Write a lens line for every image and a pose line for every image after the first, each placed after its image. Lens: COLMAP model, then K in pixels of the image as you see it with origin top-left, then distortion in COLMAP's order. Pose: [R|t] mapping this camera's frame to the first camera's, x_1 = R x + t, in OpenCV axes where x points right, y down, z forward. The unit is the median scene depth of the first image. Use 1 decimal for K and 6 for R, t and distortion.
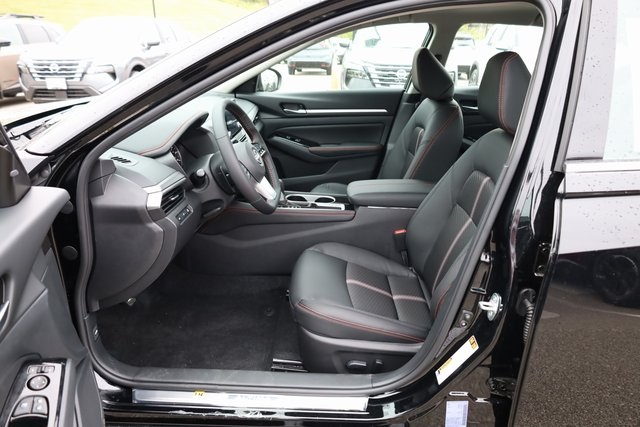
lens RADIAL K [[434.9, 0, 318.6], [0, 434.9, 211.3], [0, 0, 1]] dist [-0.003117, -0.002458]
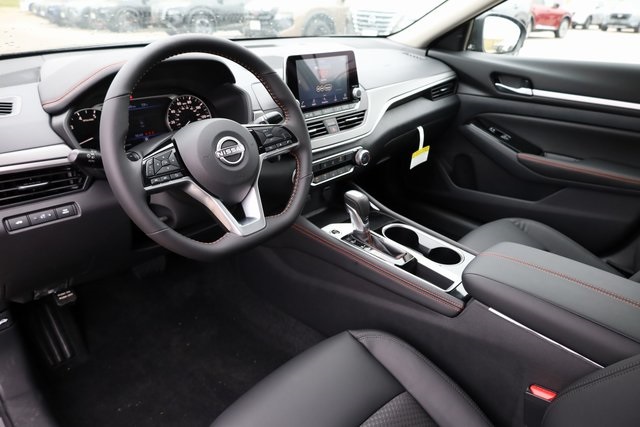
lens RADIAL K [[434.9, 0, 321.8], [0, 434.9, 213.7], [0, 0, 1]] dist [-0.003117, -0.002458]
pose [[0.745454, 0.314088, -0.587917, 0.154639], [-0.269119, 0.948758, 0.165632, -0.093679], [0.609814, 0.034749, 0.791782, 0.363269]]
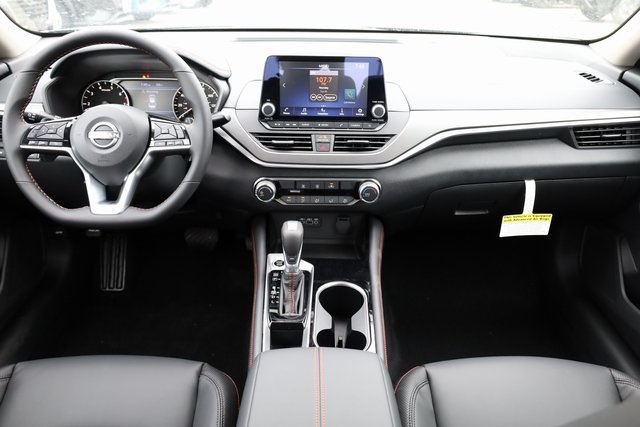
lens RADIAL K [[556.8, 0, 320.1], [0, 556.8, 215.7], [0, 0, 1]] dist [-0.012000, 0.004078]
pose [[0.035852, 0.433237, -0.900567, 0.361844], [-0.378613, 0.839859, 0.388960, -0.270853], [0.924860, 0.327021, 0.194140, 0.706524]]
